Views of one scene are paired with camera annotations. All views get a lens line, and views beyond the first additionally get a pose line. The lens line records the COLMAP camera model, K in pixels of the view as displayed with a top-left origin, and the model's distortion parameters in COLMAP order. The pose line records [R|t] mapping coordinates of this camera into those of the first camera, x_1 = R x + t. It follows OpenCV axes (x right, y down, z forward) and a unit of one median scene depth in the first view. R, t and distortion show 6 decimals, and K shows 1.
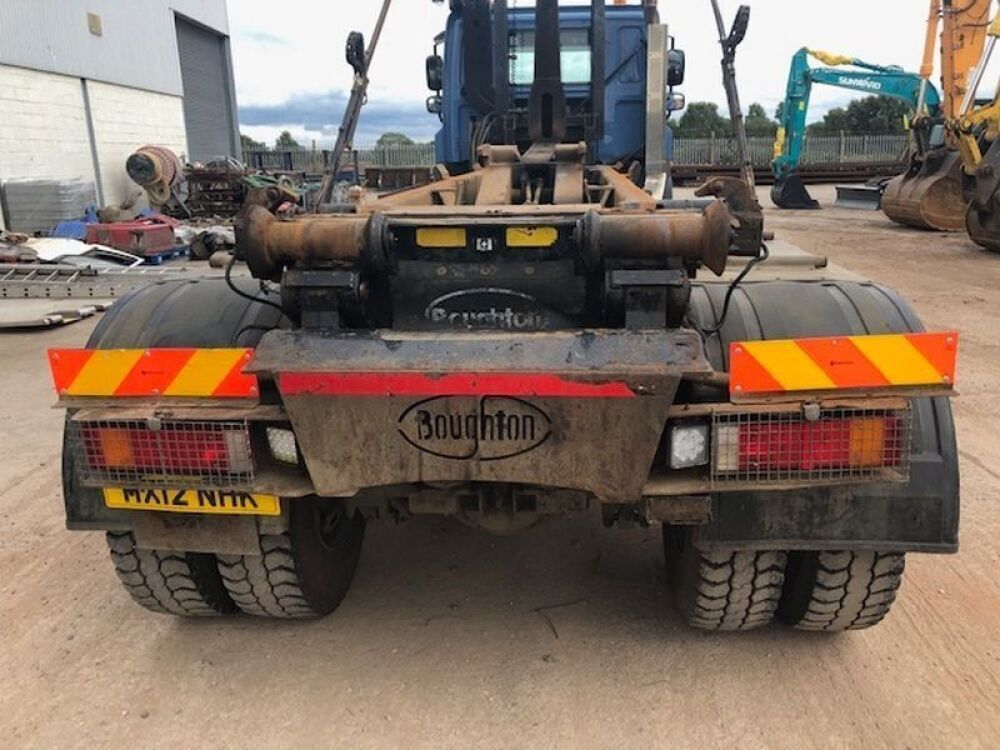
lens RADIAL K [[827.7, 0, 501.0], [0, 827.7, 362.8], [0, 0, 1]] dist [0.007531, 0.003041]
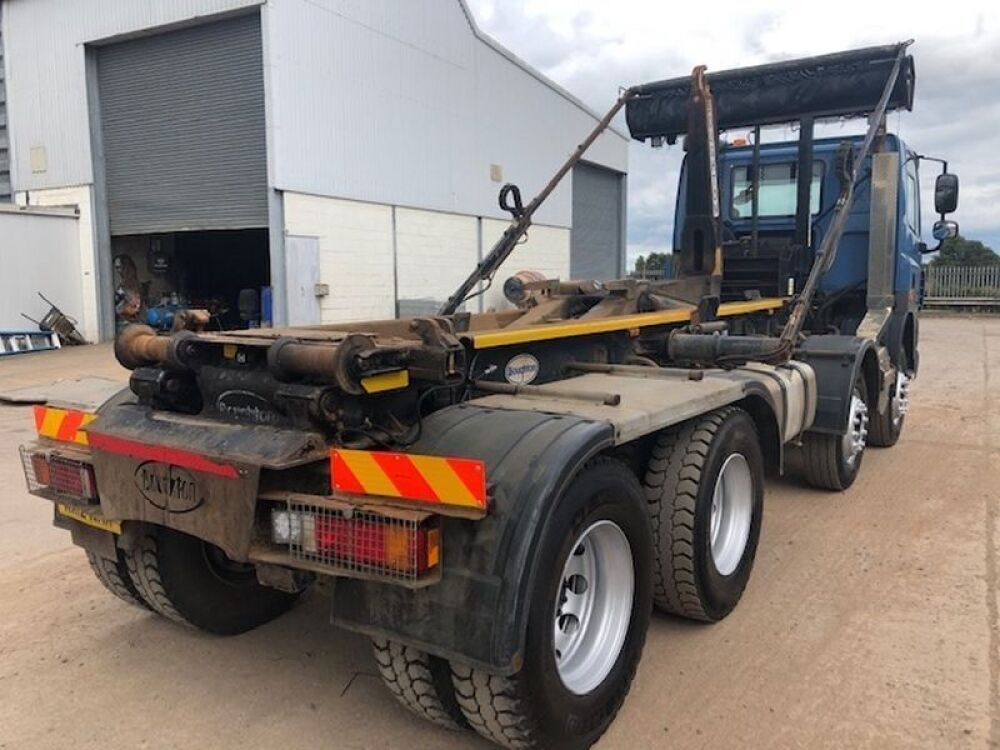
lens RADIAL K [[818.2, 0, 500.0], [0, 818.2, 375.0], [0, 0, 1]] dist [-0.003753, -0.007423]
pose [[0.867170, 0.071021, -0.492923, 1.015330], [-0.132610, 0.986974, -0.091089, -0.050489], [0.480033, 0.144356, 0.865292, 0.054192]]
